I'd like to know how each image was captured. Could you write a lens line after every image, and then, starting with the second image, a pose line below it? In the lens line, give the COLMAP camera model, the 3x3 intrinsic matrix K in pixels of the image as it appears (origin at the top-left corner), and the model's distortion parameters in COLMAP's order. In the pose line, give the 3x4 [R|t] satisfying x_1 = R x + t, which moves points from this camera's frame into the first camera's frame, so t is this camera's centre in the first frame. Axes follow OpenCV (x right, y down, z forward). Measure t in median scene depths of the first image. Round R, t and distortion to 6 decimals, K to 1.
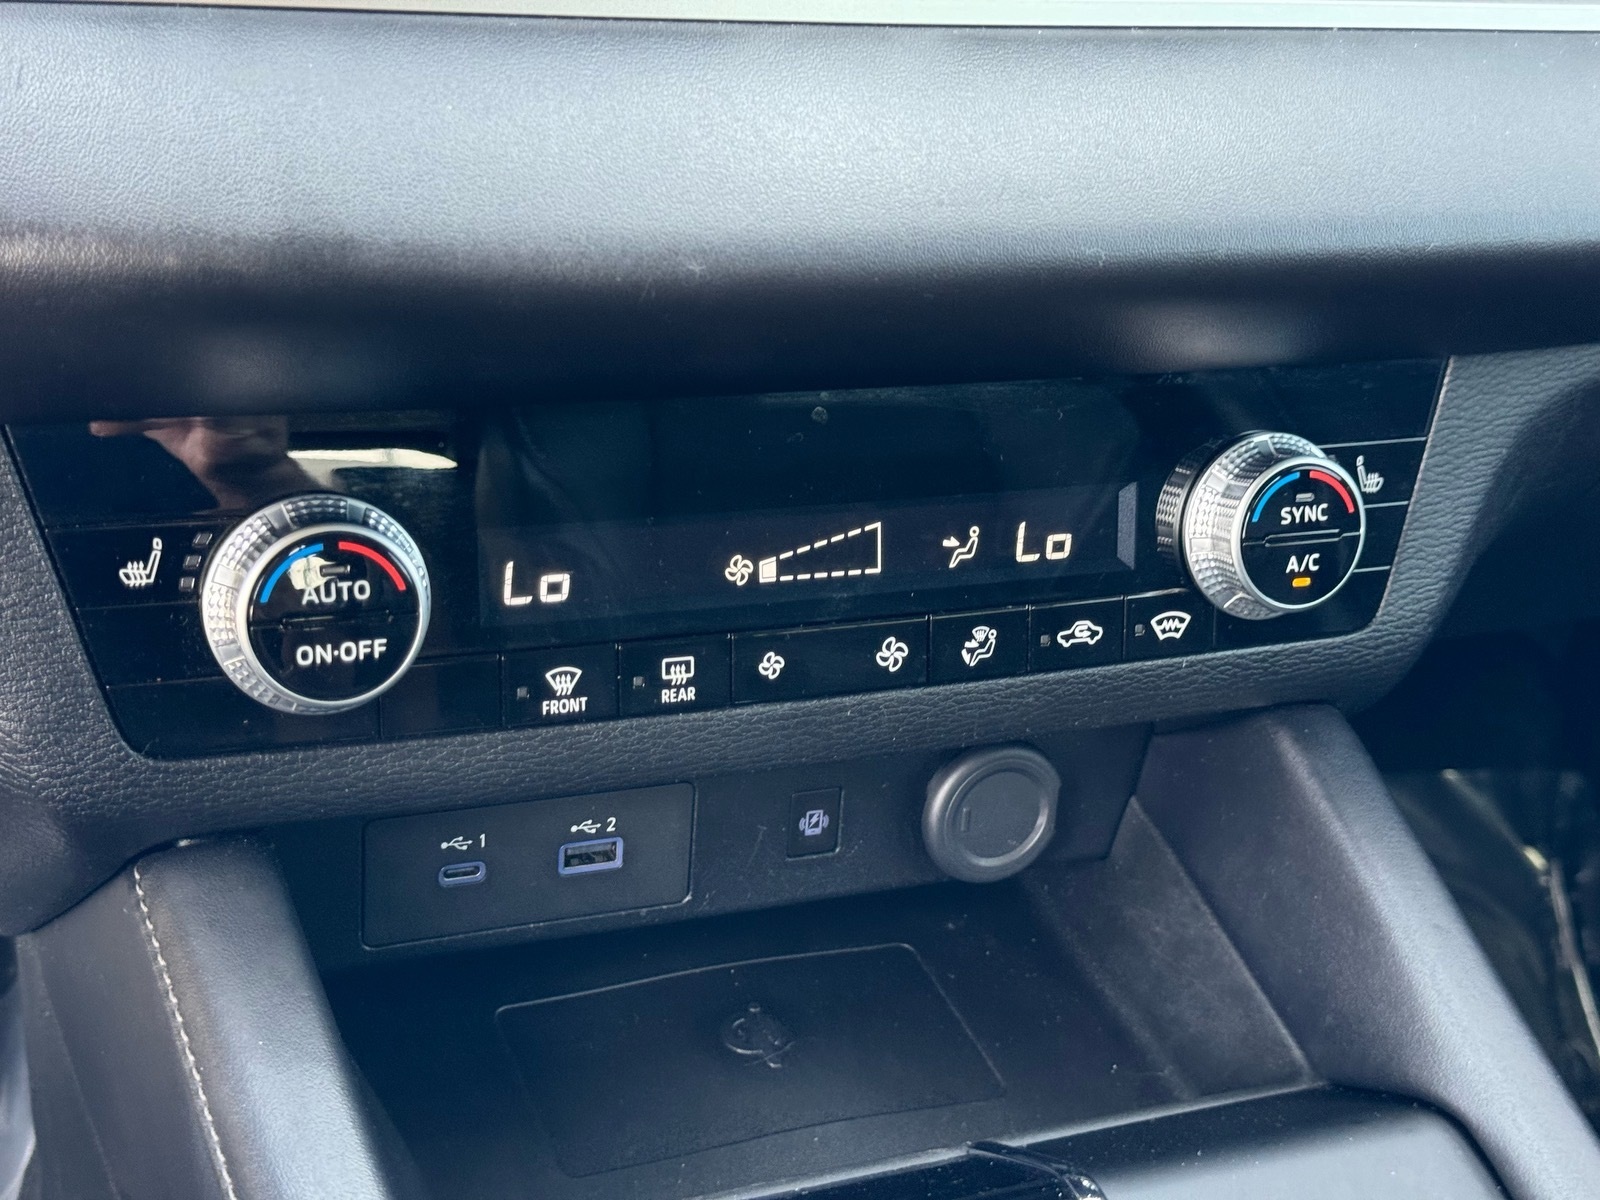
lens RADIAL K [[2245.4, 0, 802.0], [0, 2245.4, 601.0], [0, 0, 1]] dist [0.116574, 0.000000]
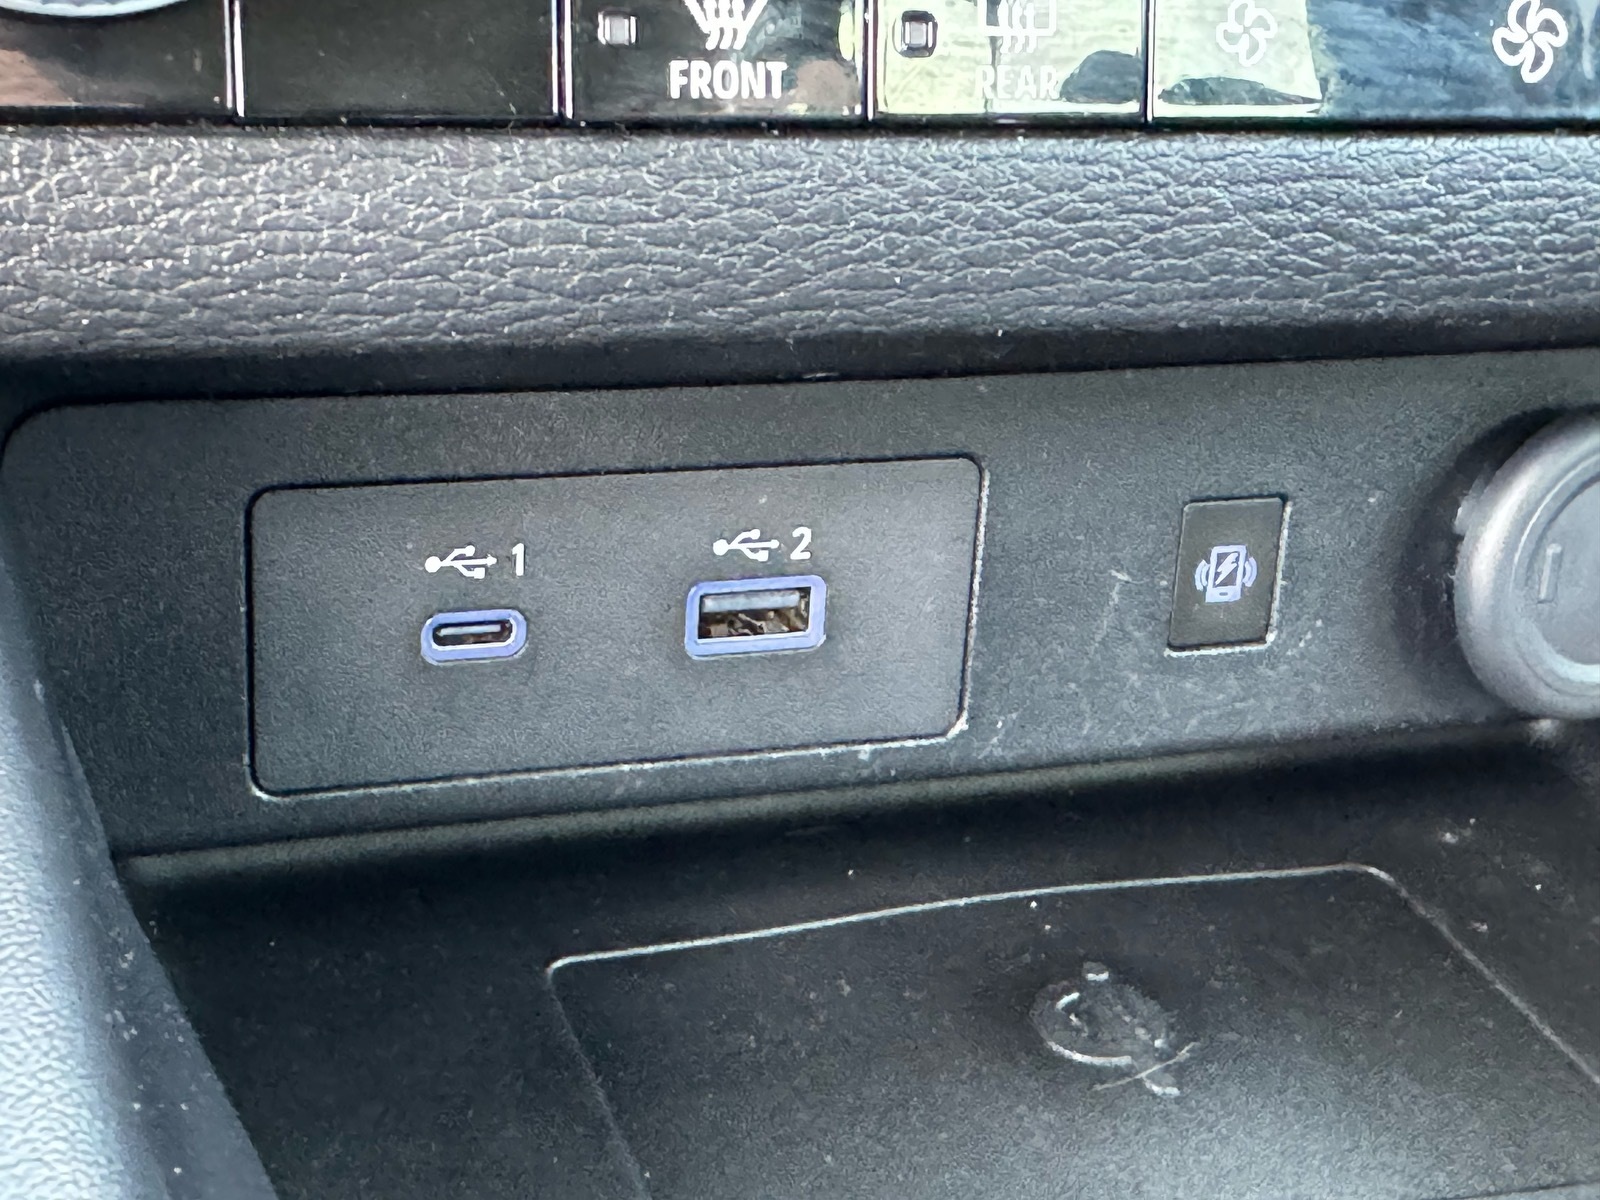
lens RADIAL K [[2245.4, 0, 744.0], [0, 2245.4, 627.8], [0, 0, 1]] dist [0.116574, 0.000000]
pose [[0.998713, -0.000704, -0.050710, -0.073797], [-0.001810, 0.998772, -0.049516, 0.139250], [0.050683, 0.049544, 0.997485, 0.552580]]
